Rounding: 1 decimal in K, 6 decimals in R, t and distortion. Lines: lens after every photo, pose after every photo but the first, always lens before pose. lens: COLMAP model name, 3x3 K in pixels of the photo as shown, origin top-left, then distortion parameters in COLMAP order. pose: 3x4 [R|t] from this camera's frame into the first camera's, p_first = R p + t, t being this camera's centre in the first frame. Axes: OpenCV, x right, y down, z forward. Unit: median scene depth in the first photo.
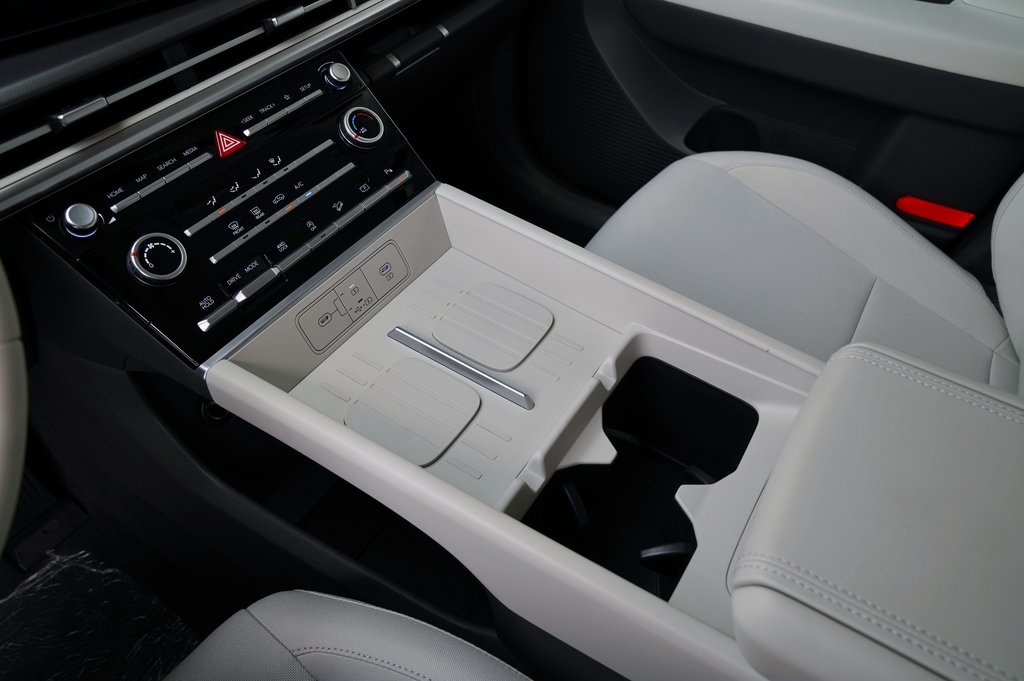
lens RADIAL K [[705.4, 0, 513.1], [0, 705.4, 342.1], [0, 0, 1]] dist [-0.135832, 0.099622]
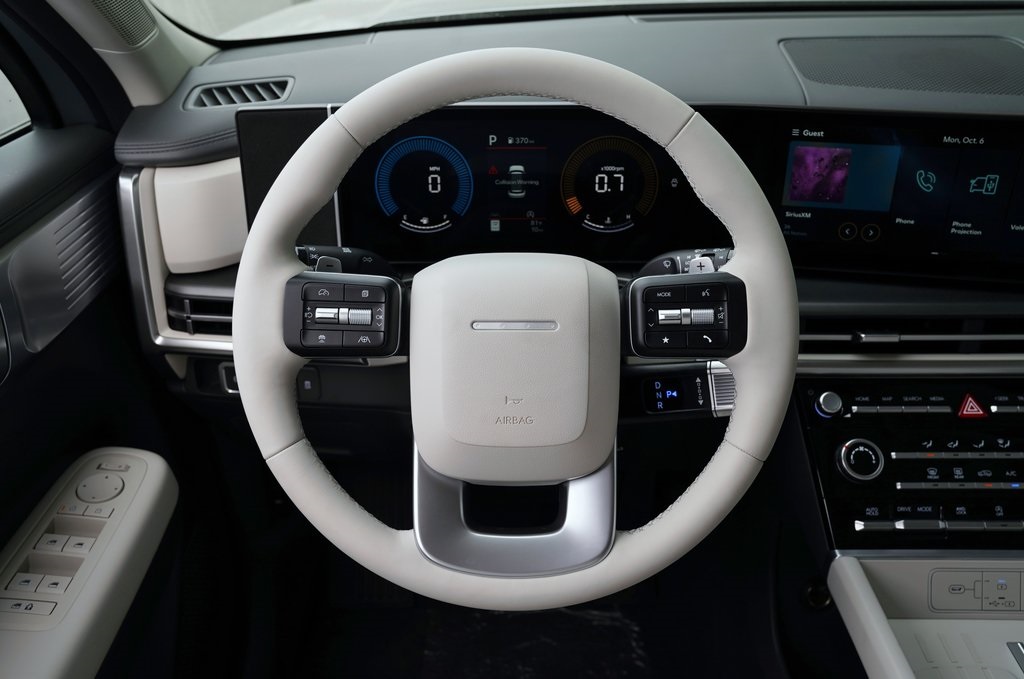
lens RADIAL K [[873.5, 0, 511.5], [0, 873.5, 344.6], [0, 0, 1]] dist [-0.084974, 0.133905]
pose [[0.528137, 0.419464, -0.738323, 0.182415], [-0.598412, 0.800738, 0.026867, 0.039627], [0.602473, 0.427632, 0.673911, -0.446005]]
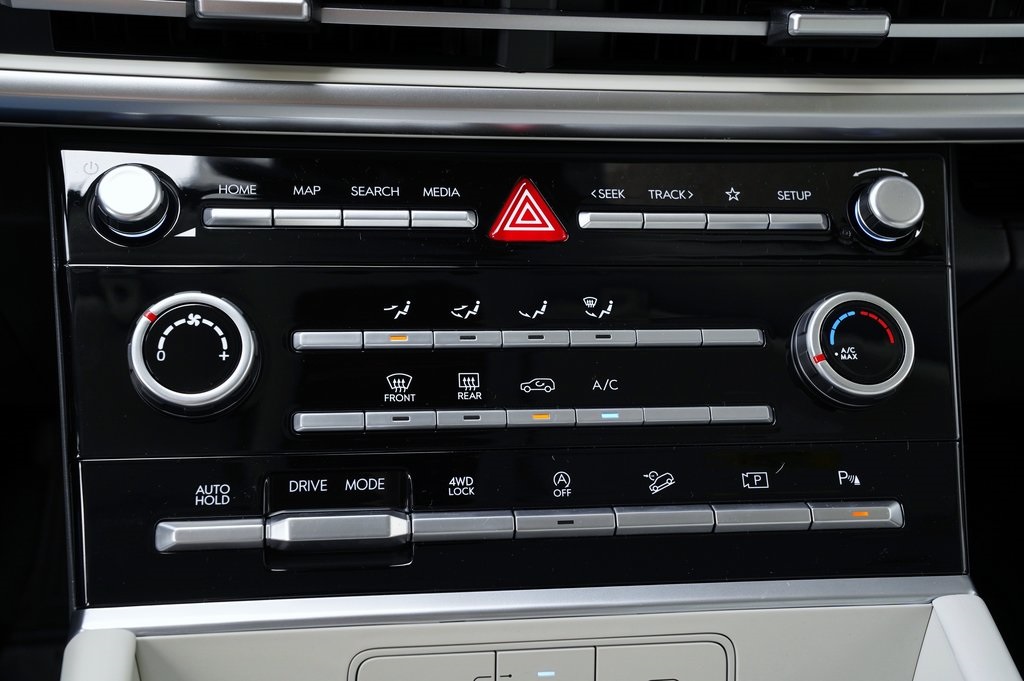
lens RADIAL K [[1281.9, 0, 512.0], [0, 1281.9, 340.5], [0, 0, 1]] dist [0.078538, 0.030601]
pose [[0.647446, 0.470325, -0.599673, 0.091719], [-0.599327, 0.800269, -0.019419, -0.202518], [0.470767, 0.371973, 0.800009, 0.373527]]
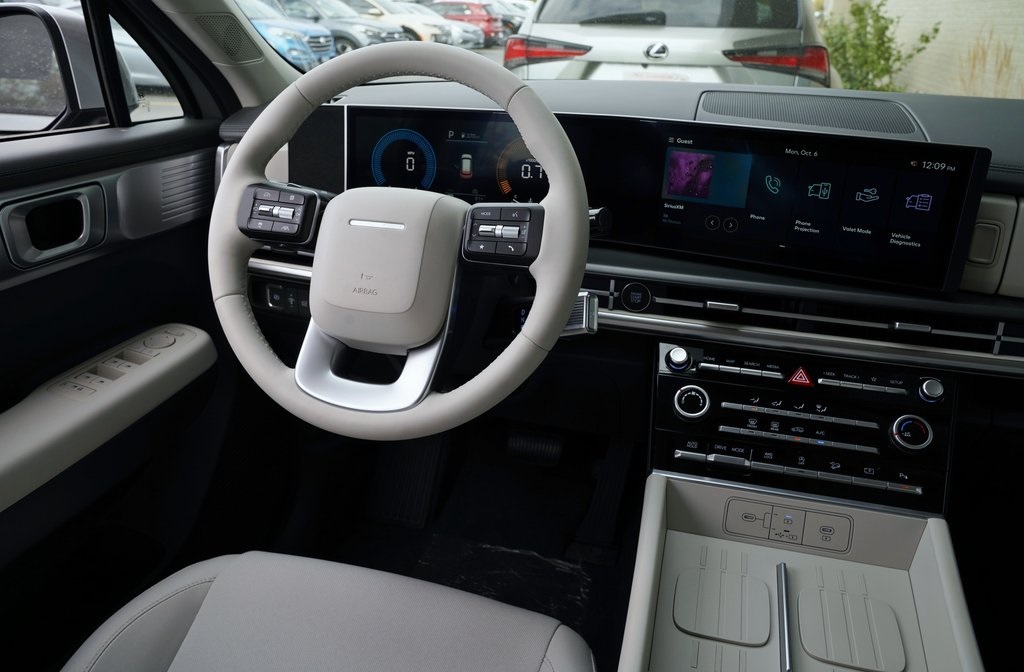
lens RADIAL K [[713.1, 0, 512.0], [0, 713.1, 336.0], [0, 0, 1]] dist [-0.132459, 0.092406]
pose [[0.276232, 0.383228, -0.881381, 0.575838], [-0.692710, 0.715088, 0.093821, -0.085807], [0.666220, 0.584625, 0.462996, -0.044561]]
